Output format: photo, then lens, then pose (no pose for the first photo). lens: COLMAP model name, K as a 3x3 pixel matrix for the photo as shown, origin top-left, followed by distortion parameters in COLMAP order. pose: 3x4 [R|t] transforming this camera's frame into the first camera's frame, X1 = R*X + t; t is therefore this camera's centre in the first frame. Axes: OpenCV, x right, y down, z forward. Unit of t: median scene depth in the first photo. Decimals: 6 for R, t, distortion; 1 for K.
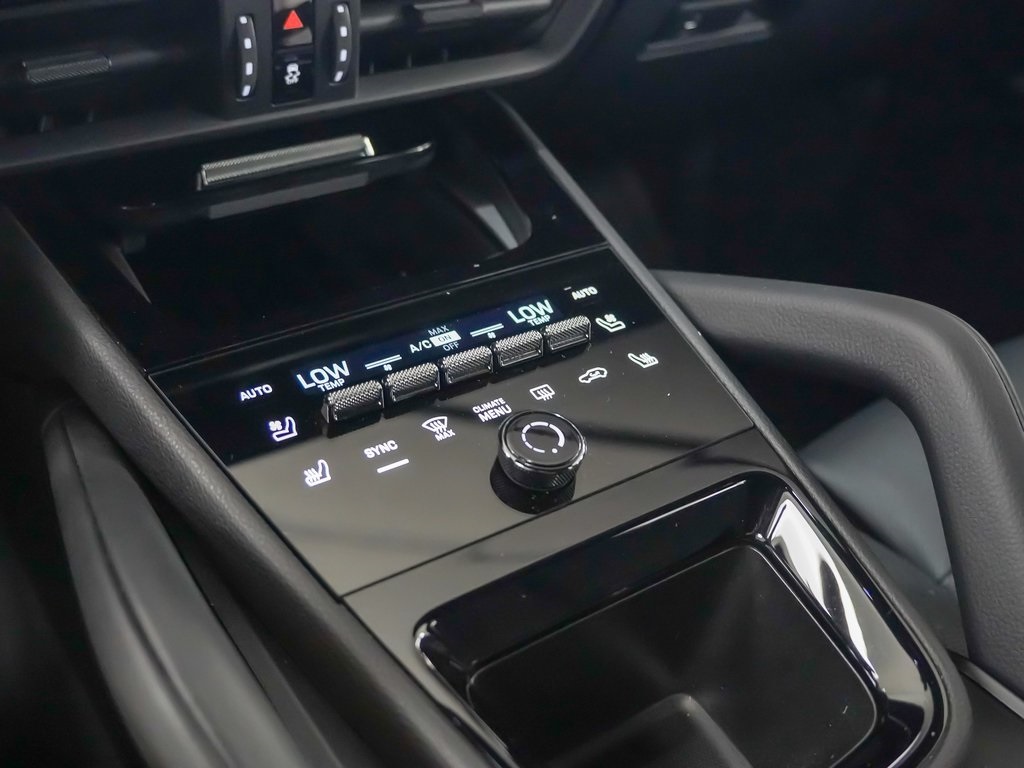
lens RADIAL K [[1076.8, 0, 512.0], [0, 1076.8, 384.0], [0, 0, 1]] dist [-0.159788, 0.010953]
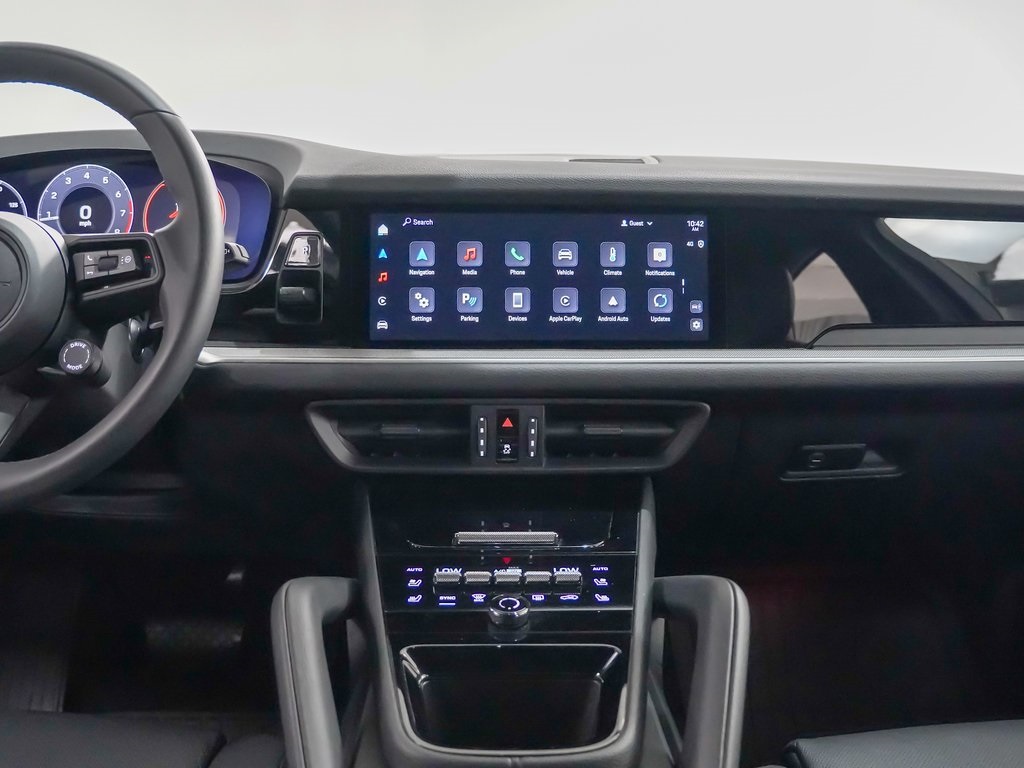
lens RADIAL K [[1076.8, 0, 512.0], [0, 1076.8, 384.0], [0, 0, 1]] dist [-0.159788, 0.010953]
pose [[0.845990, 0.047729, -0.531058, 0.944908], [-0.267442, 0.899622, -0.345188, 0.322924], [0.461276, 0.434053, 0.773836, -0.690304]]
